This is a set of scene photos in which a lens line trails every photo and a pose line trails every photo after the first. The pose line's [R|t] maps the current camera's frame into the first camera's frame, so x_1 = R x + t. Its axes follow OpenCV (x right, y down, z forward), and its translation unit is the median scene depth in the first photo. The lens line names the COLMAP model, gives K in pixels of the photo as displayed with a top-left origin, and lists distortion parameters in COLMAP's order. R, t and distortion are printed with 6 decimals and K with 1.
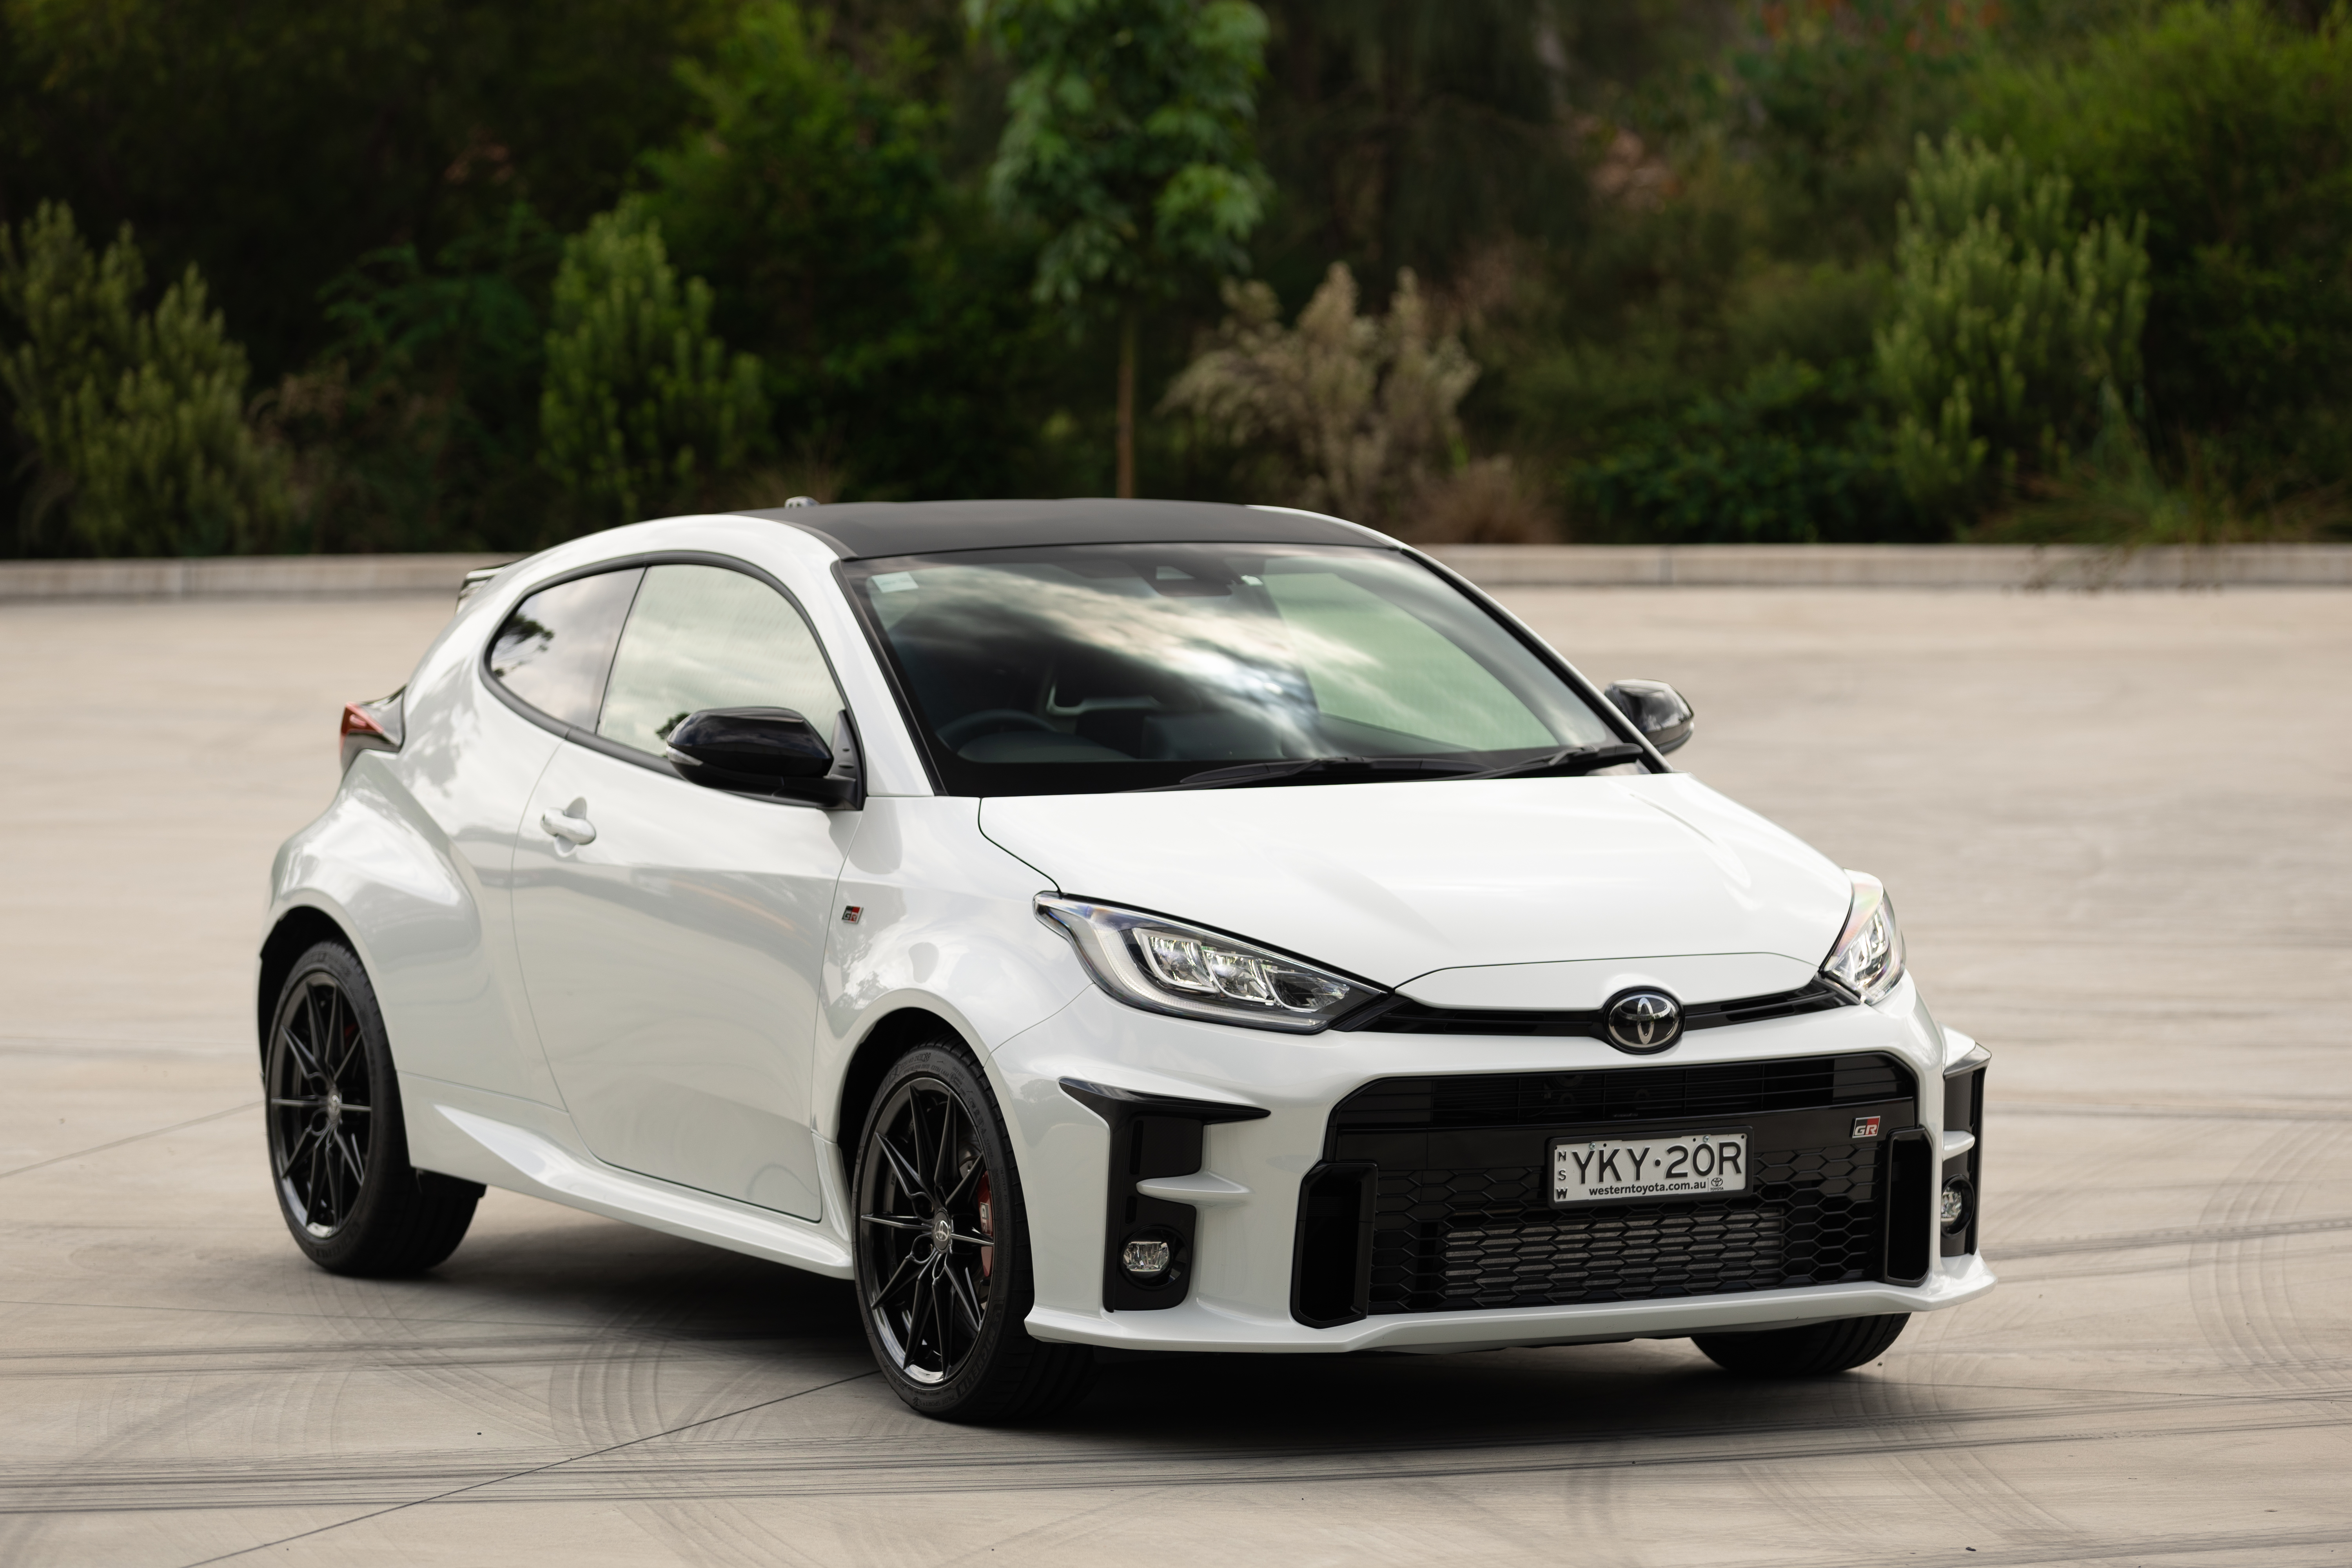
lens RADIAL K [[8650.9, 0, 1182.4], [0, 8650.9, 787.1], [0, 0, 1]] dist [0.011143, 0.000000]
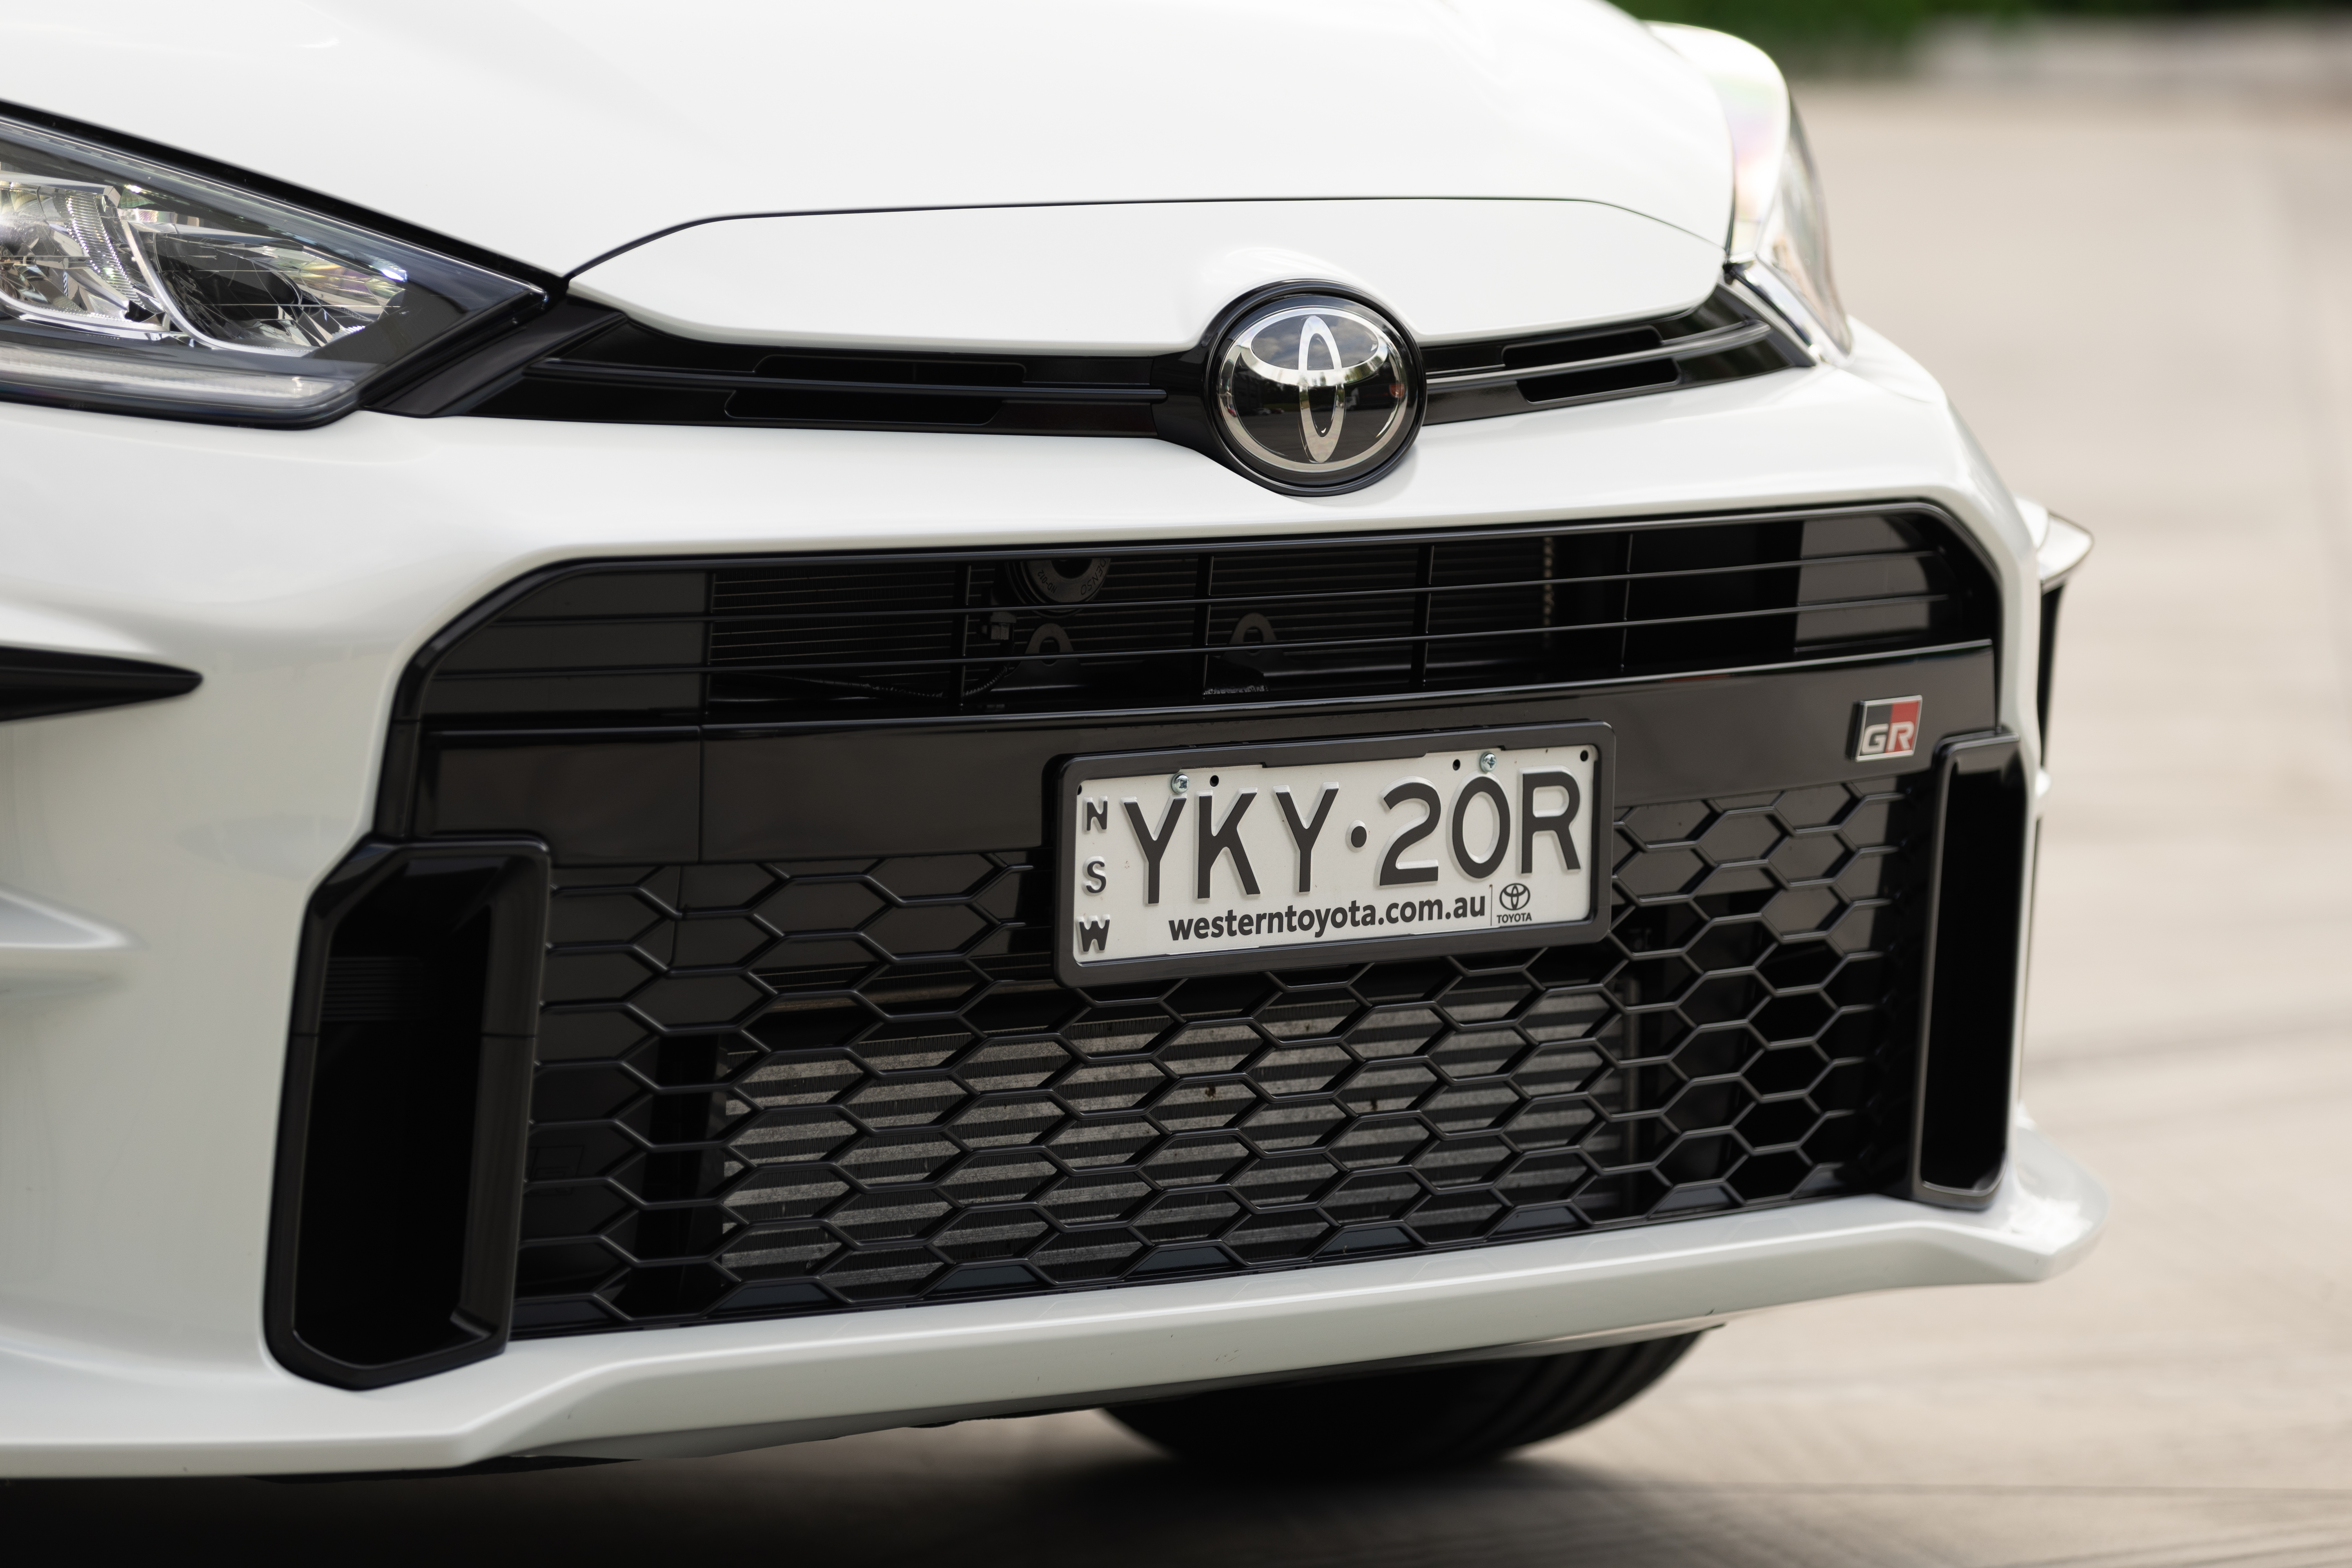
lens RADIAL K [[10757.0, 0, 1178.5], [0, 10757.0, 776.7], [0, 0, 1]] dist [0.126702, 0.000000]
pose [[0.970585, -0.012623, 0.240428, -0.046224], [0.008793, 0.999817, 0.016994, 0.034440], [-0.240599, -0.014380, 0.970518, 0.618254]]
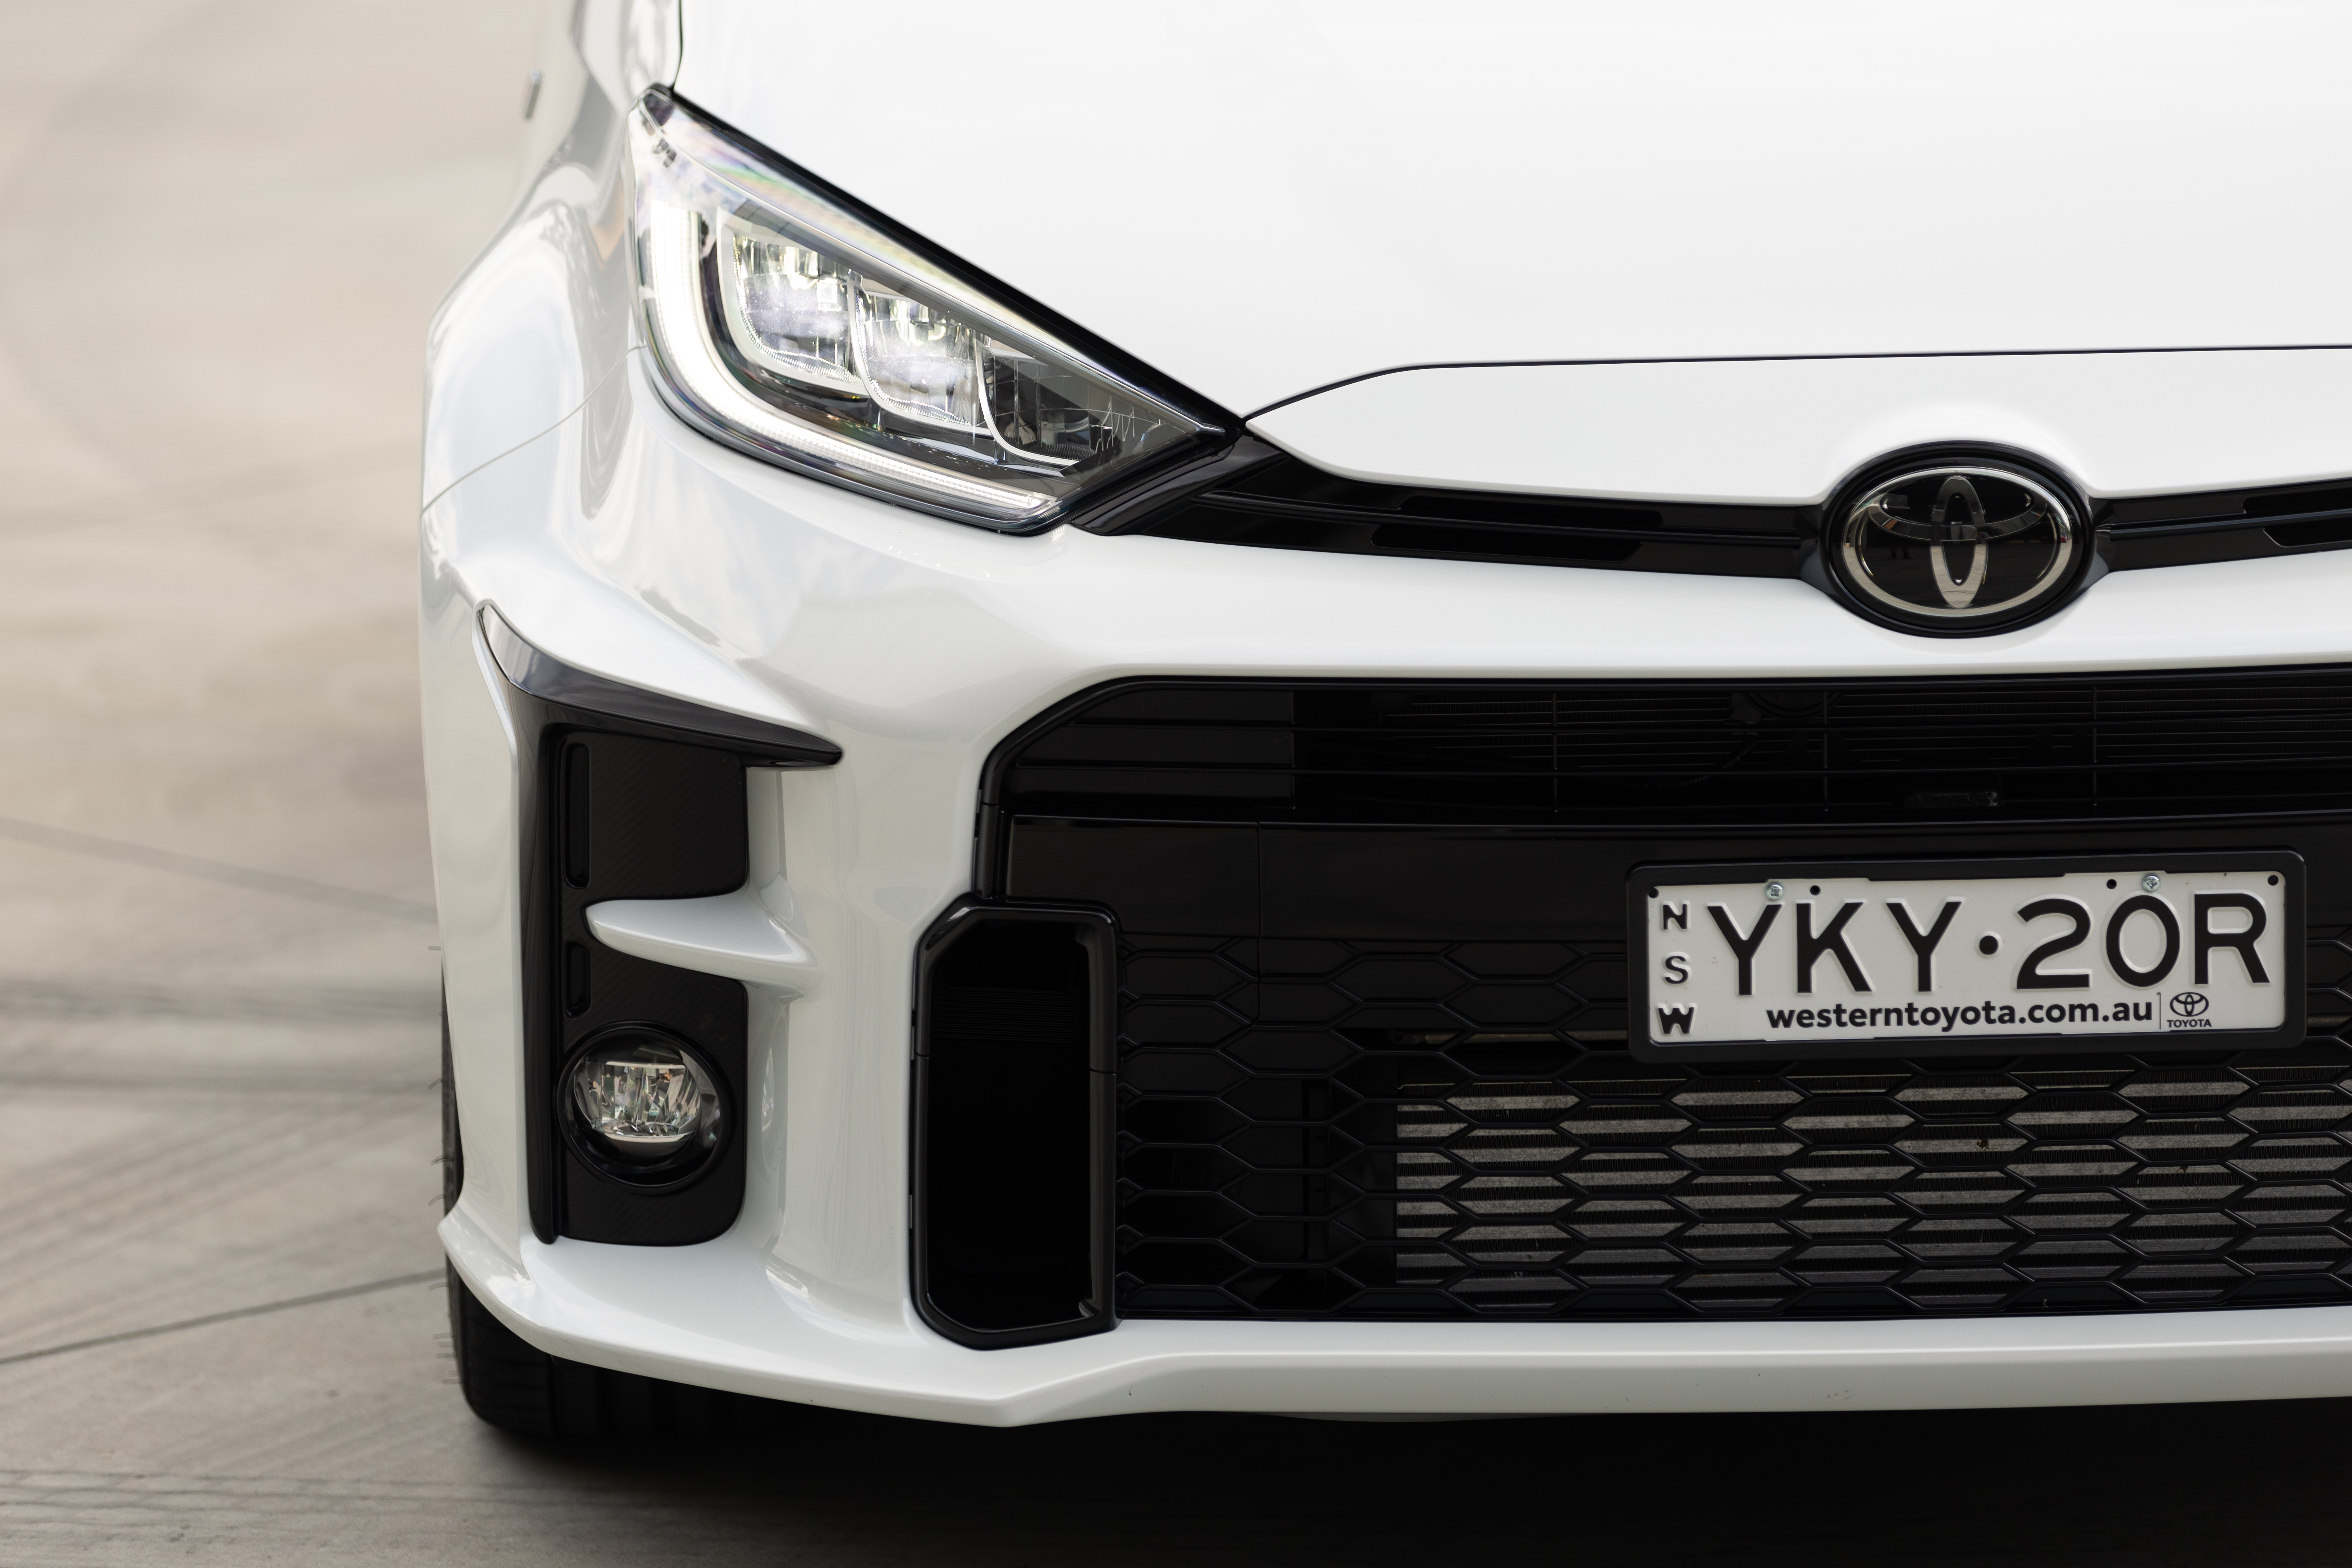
lens RADIAL K [[11043.2, 0, 1175.9], [0, 11043.2, 772.9], [0, 0, 1]] dist [0.026338, 0.000000]
pose [[0.892488, 0.069047, -0.445754, 0.224740], [-0.012764, 0.991685, 0.128054, -0.020499], [0.450890, -0.108598, 0.885949, 0.587881]]
